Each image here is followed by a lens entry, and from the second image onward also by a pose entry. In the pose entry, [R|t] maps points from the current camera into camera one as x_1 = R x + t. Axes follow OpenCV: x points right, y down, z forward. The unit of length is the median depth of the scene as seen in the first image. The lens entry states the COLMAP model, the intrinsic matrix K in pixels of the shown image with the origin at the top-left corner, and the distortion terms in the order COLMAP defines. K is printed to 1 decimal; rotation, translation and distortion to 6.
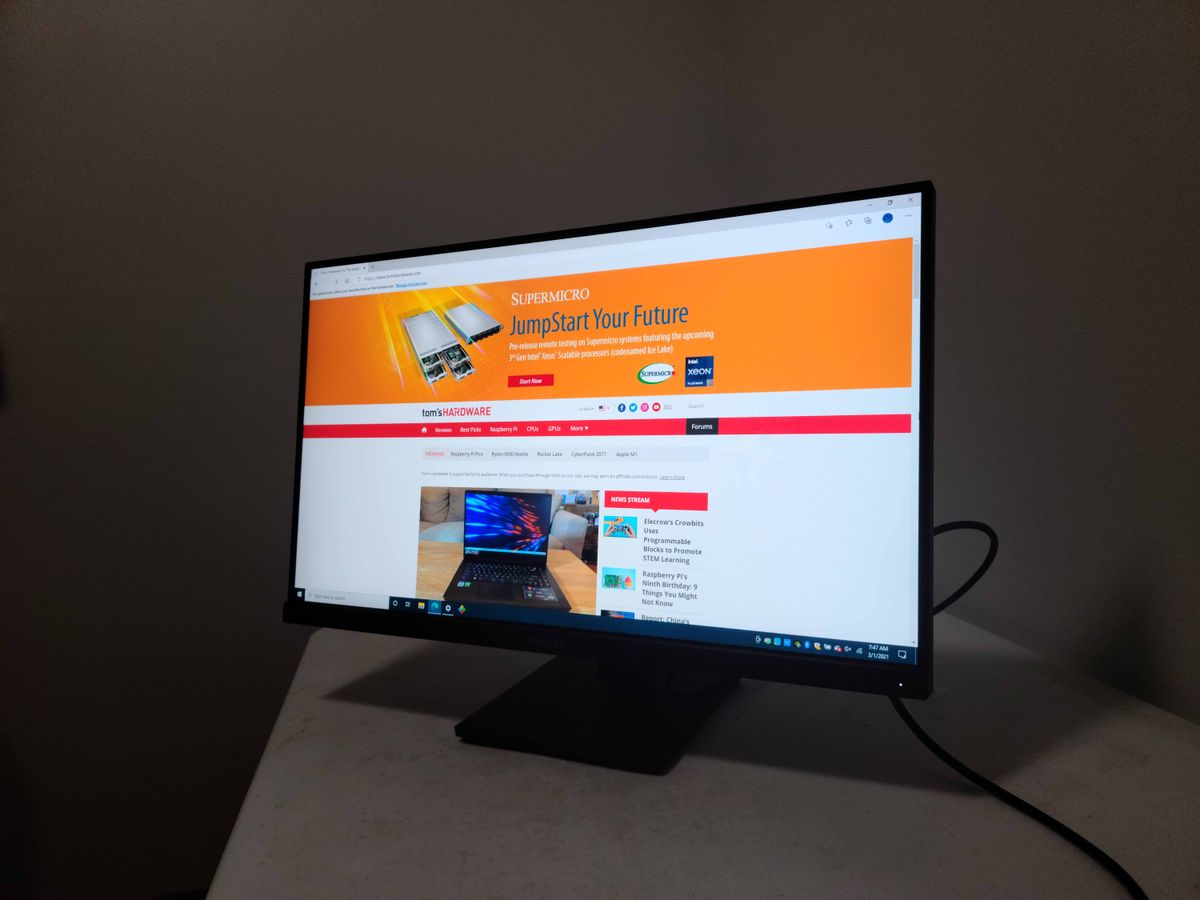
lens RADIAL K [[902.5, 0, 605.2], [0, 902.5, 459.9], [0, 0, 1]] dist [0.064375, -0.057009]
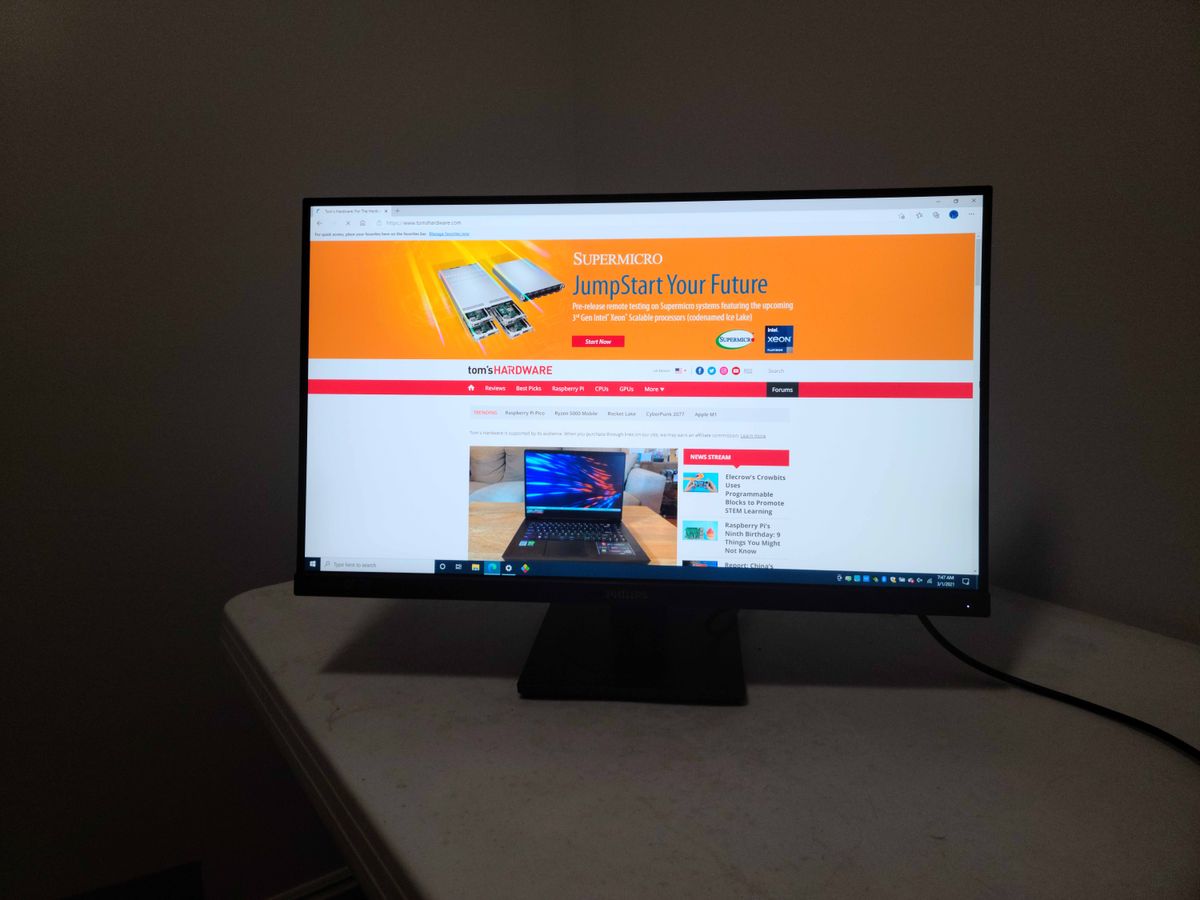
lens RADIAL K [[902.5, 0, 597.1], [0, 902.5, 445.1], [0, 0, 1]] dist [0.064375, -0.057009]
pose [[0.929626, -0.020464, 0.367935, -0.484539], [-0.001576, 0.998227, 0.059501, -0.033198], [-0.368500, -0.055893, 0.927946, 0.053641]]
